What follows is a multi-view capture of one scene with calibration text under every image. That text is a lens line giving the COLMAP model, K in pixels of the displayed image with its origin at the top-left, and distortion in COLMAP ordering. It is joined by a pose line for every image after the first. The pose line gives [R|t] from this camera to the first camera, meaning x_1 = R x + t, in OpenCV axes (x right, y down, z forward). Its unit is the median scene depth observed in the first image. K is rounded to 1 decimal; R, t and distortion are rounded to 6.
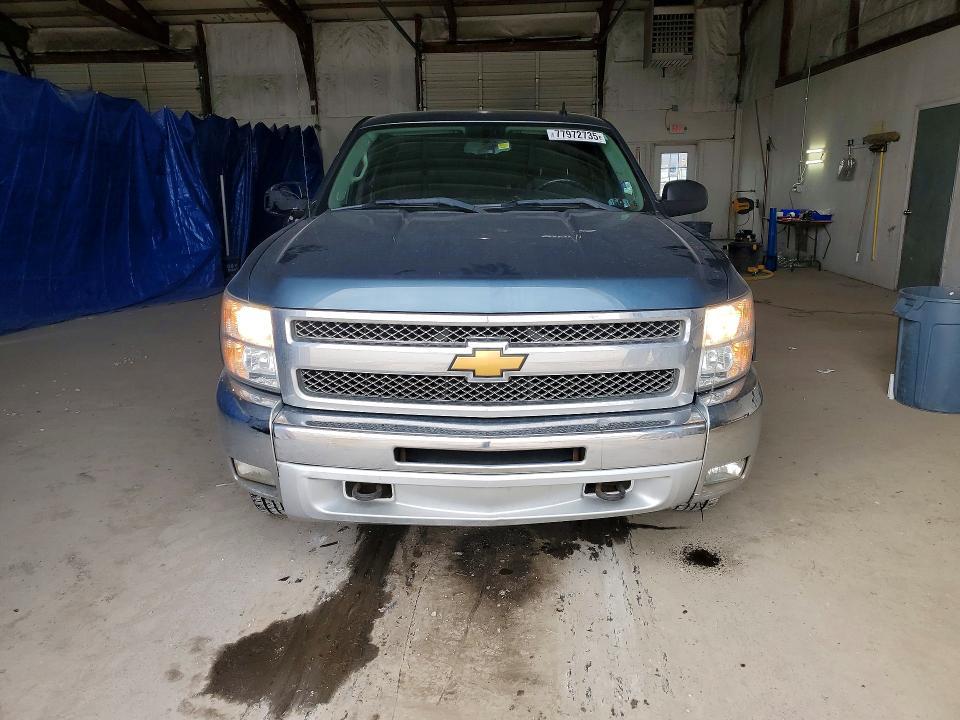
lens RADIAL K [[759.2, 0, 480.0], [0, 759.2, 360.0], [0, 0, 1]] dist [0.000172, 0.052679]
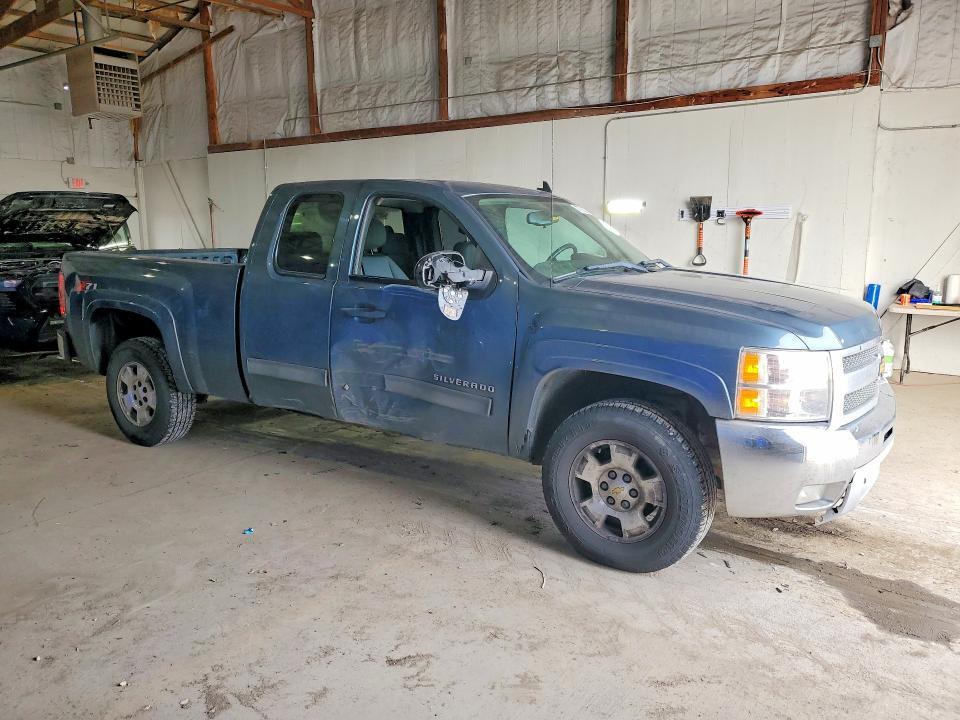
lens RADIAL K [[759.2, 0, 480.0], [0, 759.2, 360.0], [0, 0, 1]] dist [0.000172, 0.052679]
pose [[0.528532, -0.139023, 0.837453, -0.348798], [0.196128, 0.979807, 0.038875, -0.047593], [-0.825947, 0.143701, 0.545125, 0.168472]]
